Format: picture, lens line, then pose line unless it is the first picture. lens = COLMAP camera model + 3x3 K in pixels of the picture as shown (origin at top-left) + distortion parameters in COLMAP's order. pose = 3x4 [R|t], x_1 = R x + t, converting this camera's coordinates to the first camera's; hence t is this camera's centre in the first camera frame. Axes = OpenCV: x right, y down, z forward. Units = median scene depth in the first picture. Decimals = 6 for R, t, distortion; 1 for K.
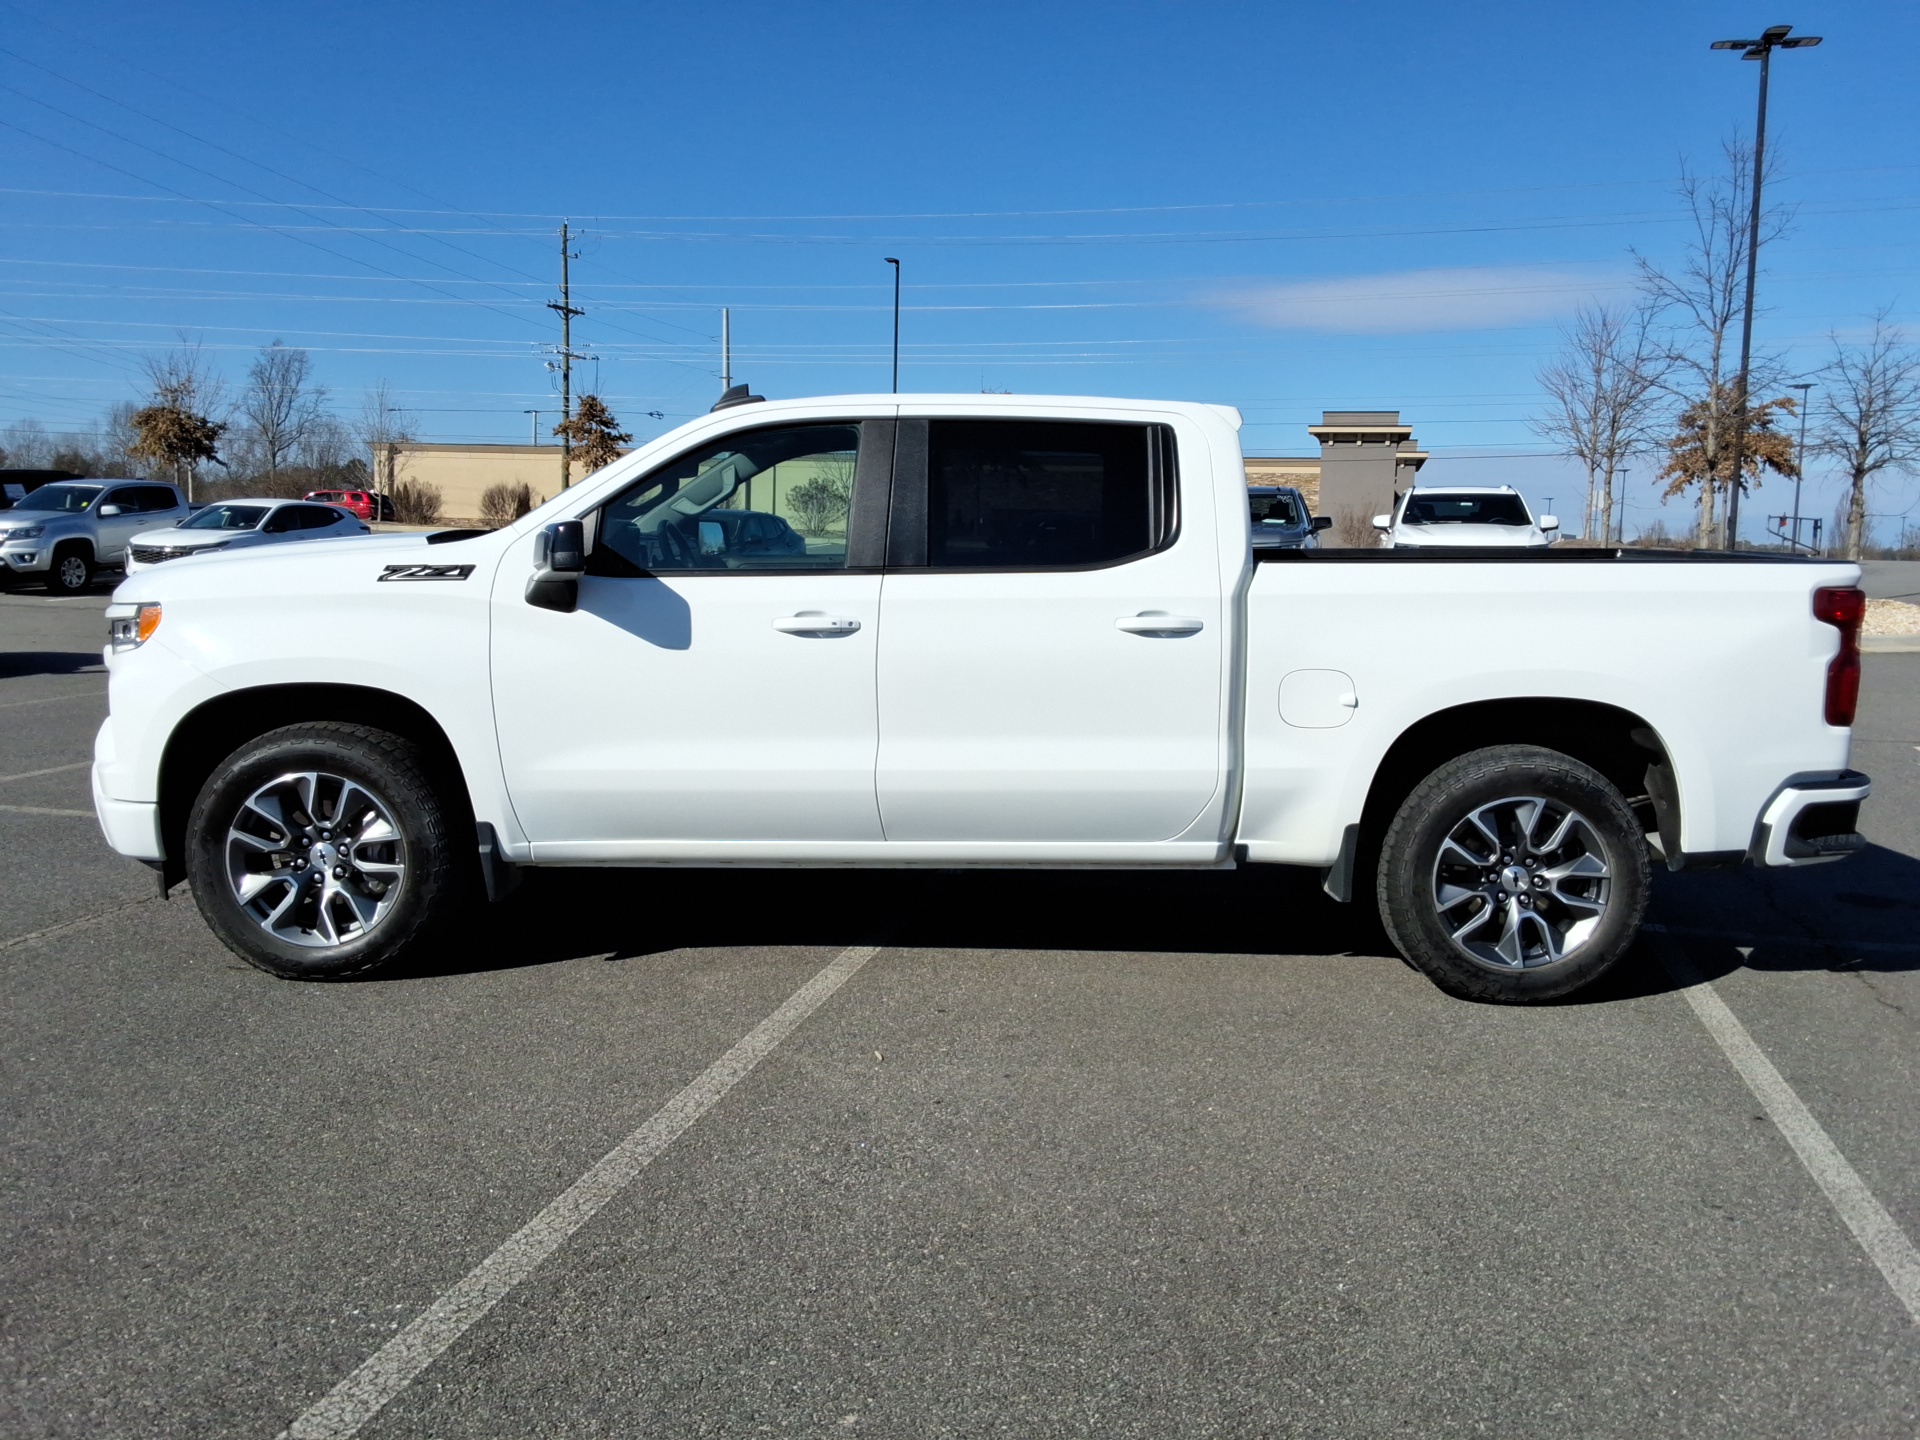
lens RADIAL K [[1545.5, 0, 973.2], [0, 1545.5, 702.5], [0, 0, 1]] dist [0.128472, -0.200772]
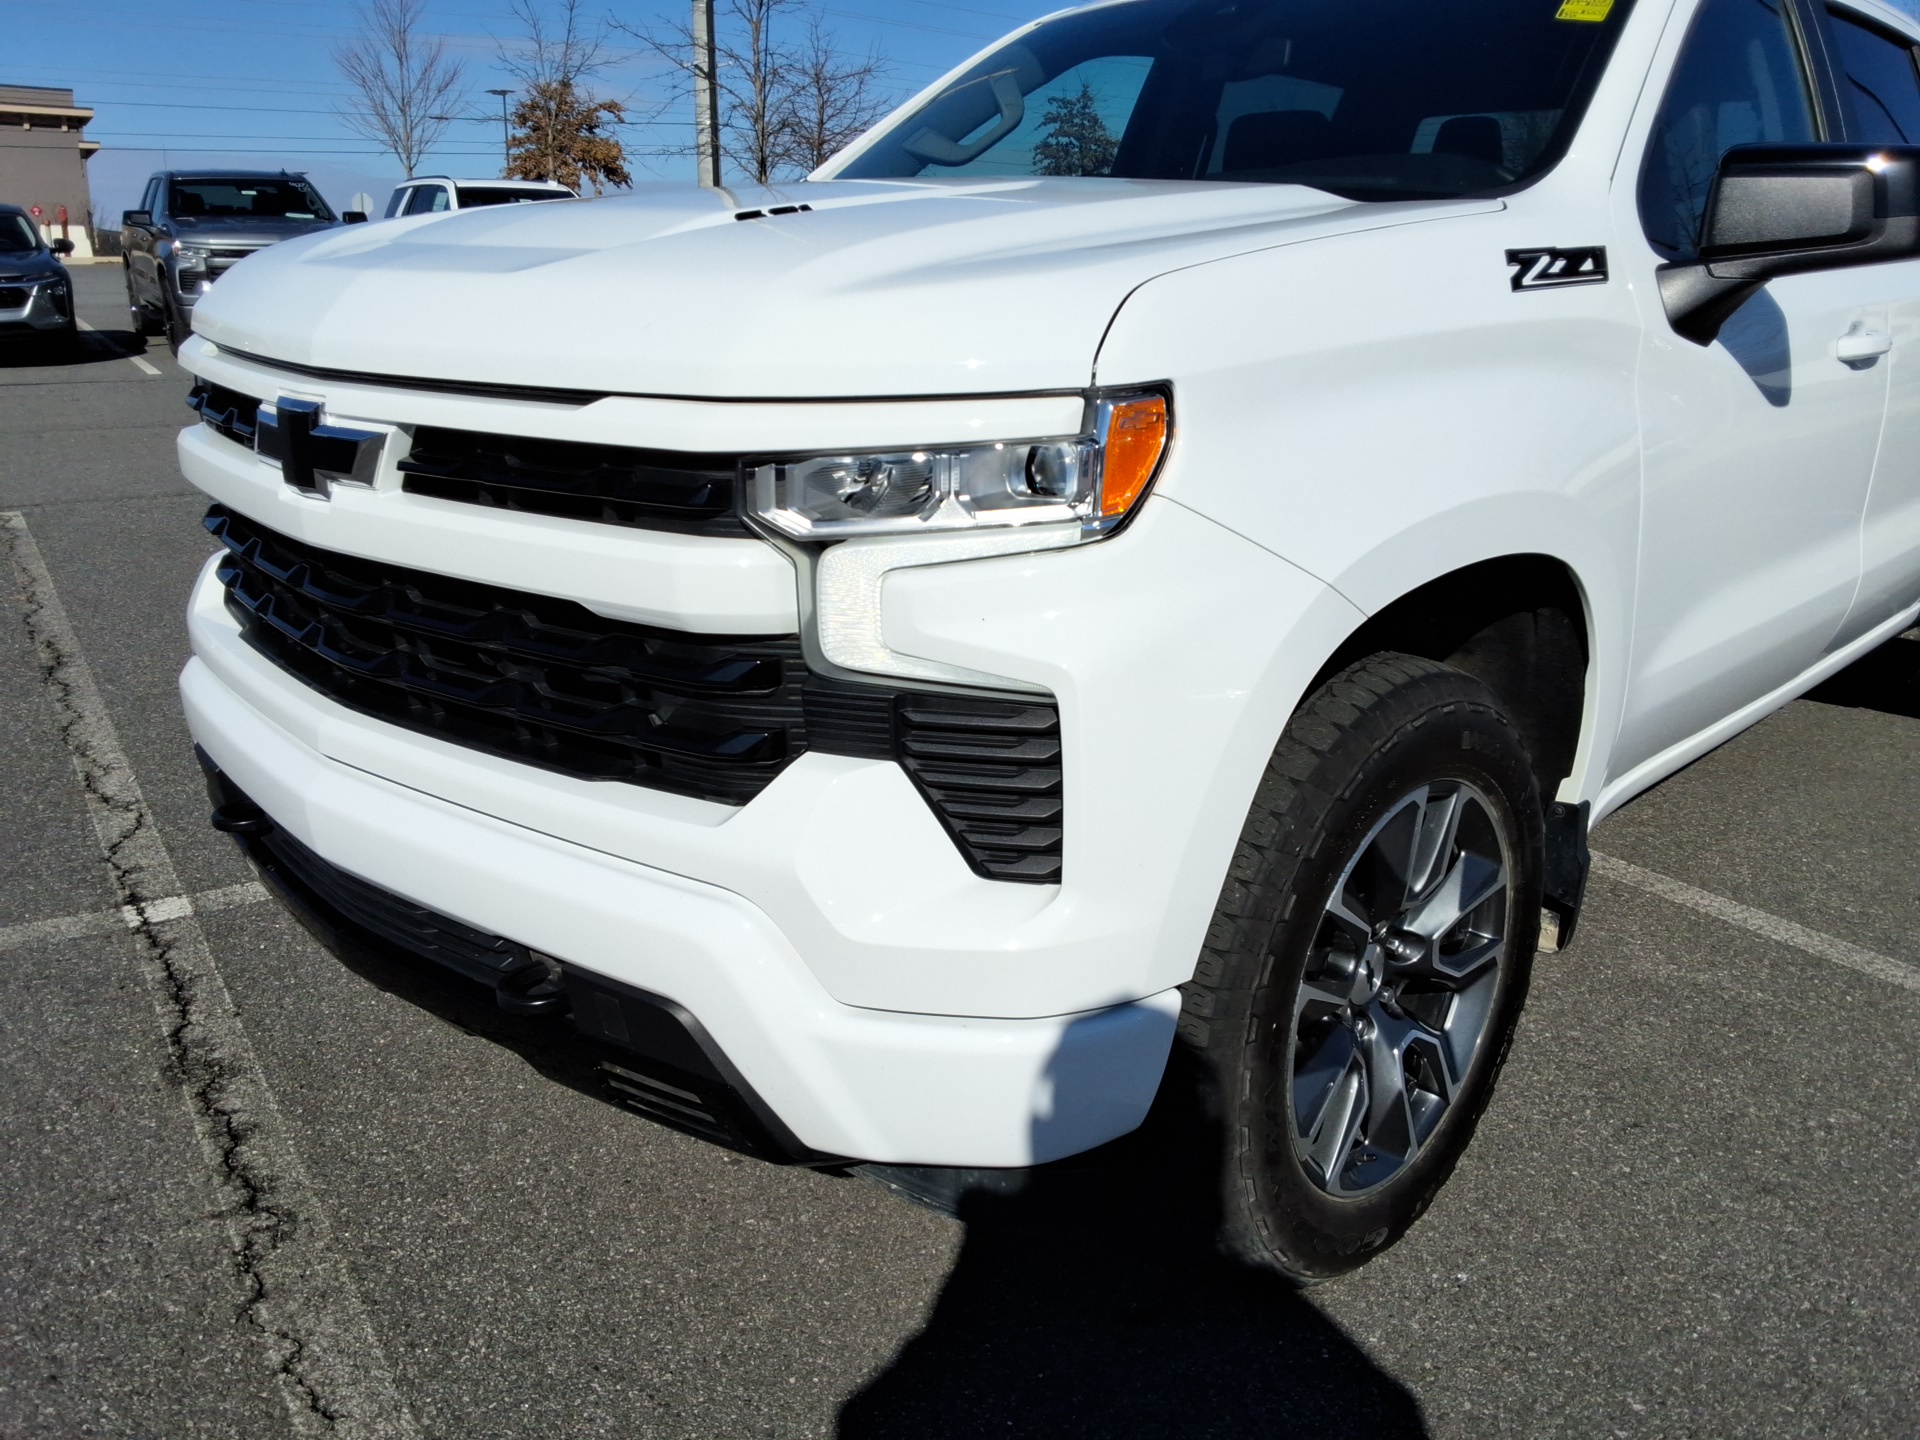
lens RADIAL K [[1545.5, 0, 973.2], [0, 1545.5, 702.5], [0, 0, 1]] dist [0.128472, -0.200772]
pose [[0.689745, -0.202895, 0.695044, -0.128655], [0.078008, 0.975172, 0.207255, -0.011342], [-0.719838, -0.088734, 0.688447, 0.134046]]
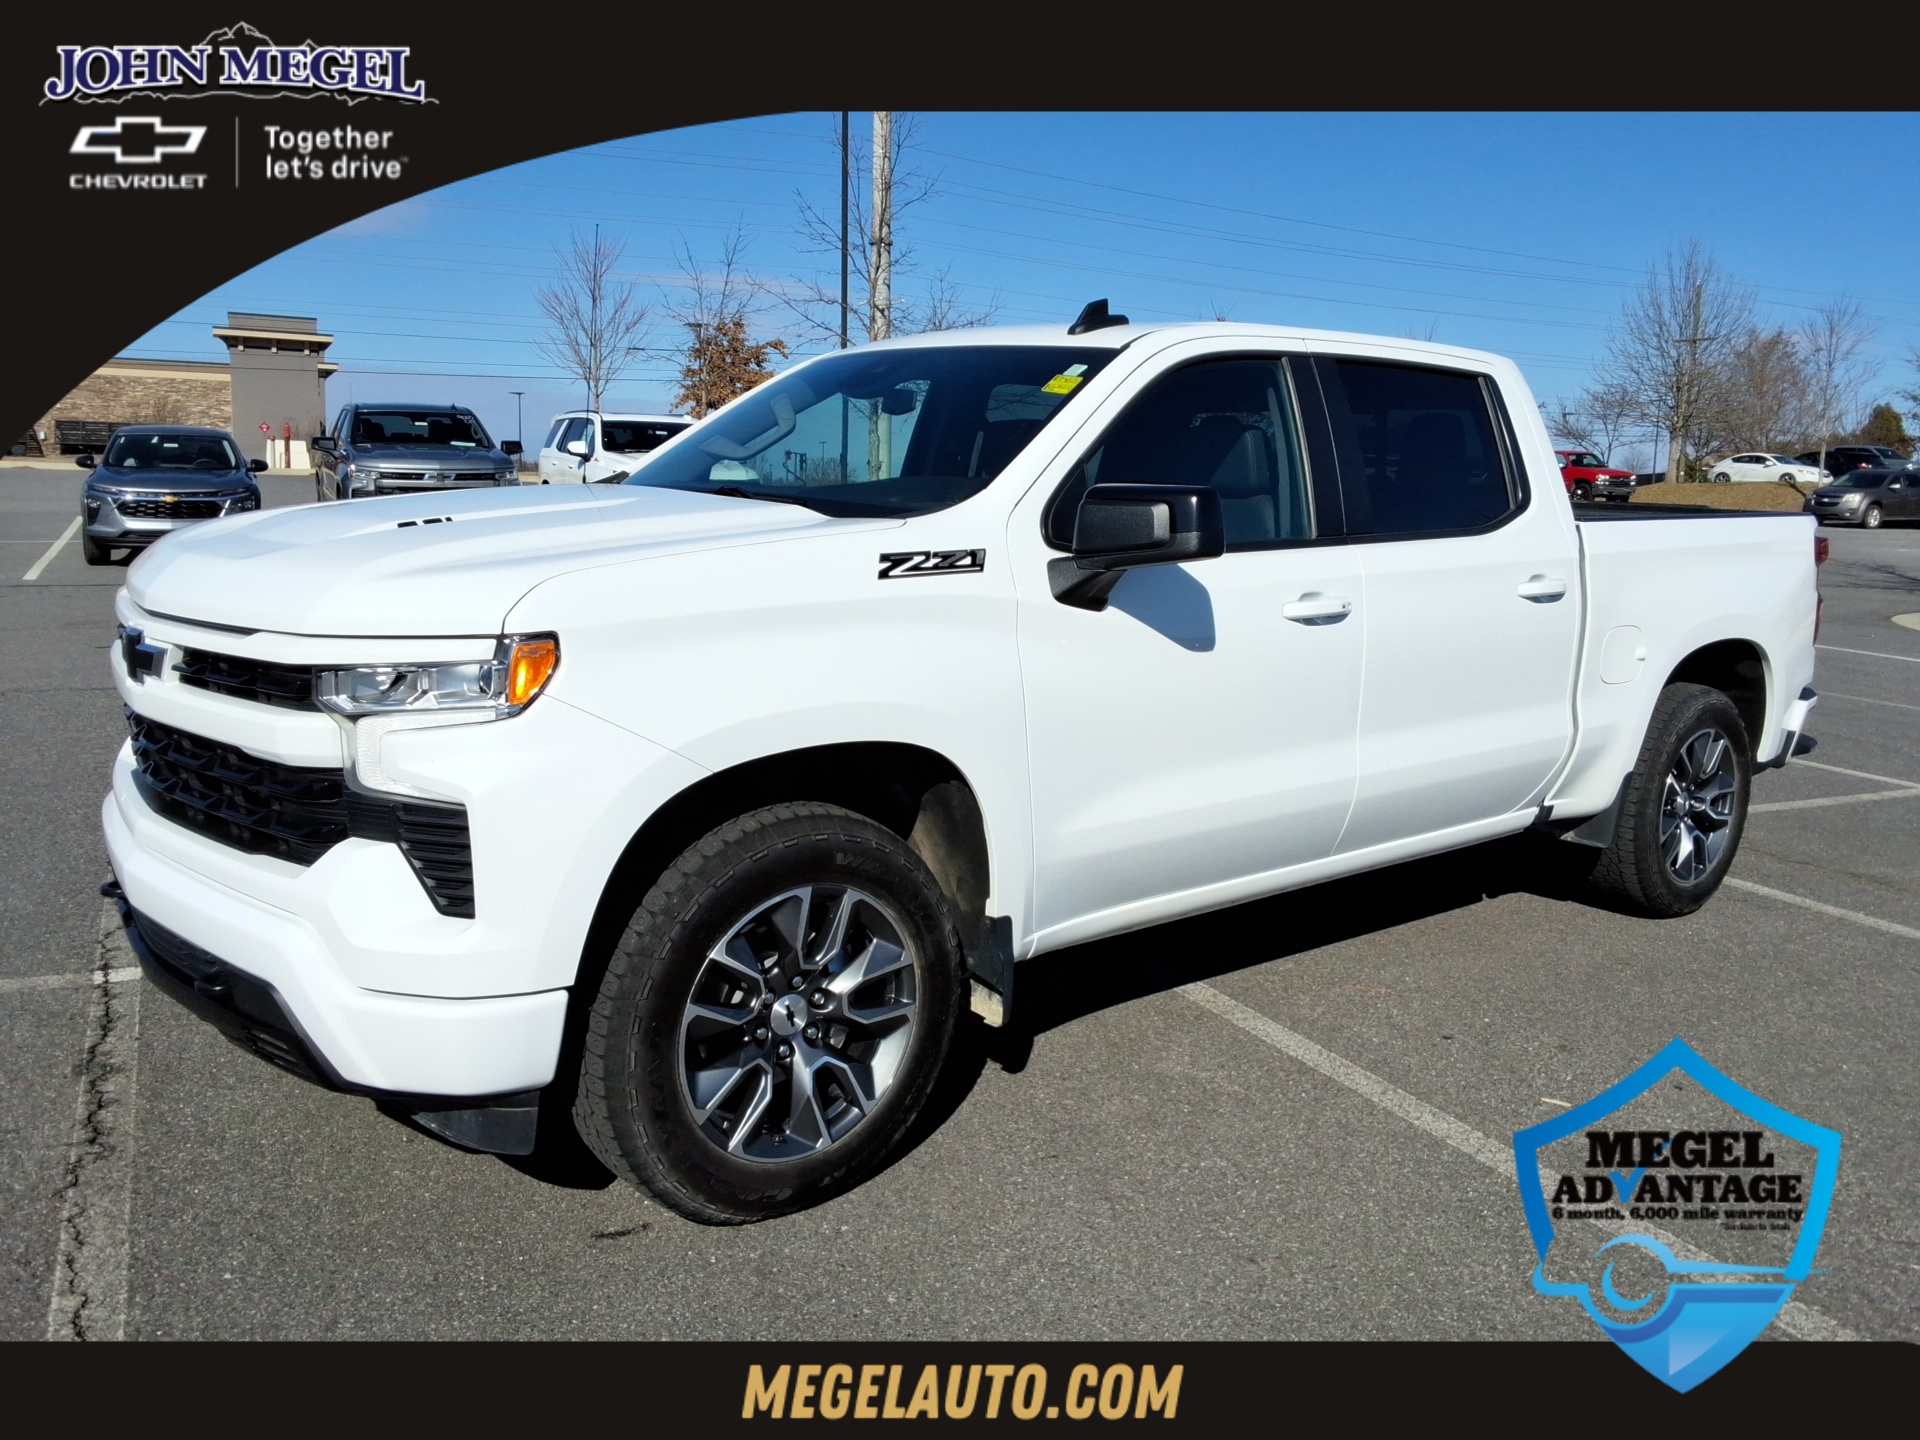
lens RADIAL K [[1545.5, 0, 973.2], [0, 1545.5, 702.5], [0, 0, 1]] dist [0.128472, -0.200772]
pose [[0.766050, -0.089927, 0.636460, -0.126057], [0.057142, 0.995772, 0.071918, -0.011599], [-0.640236, -0.018725, 0.767950, 0.079396]]
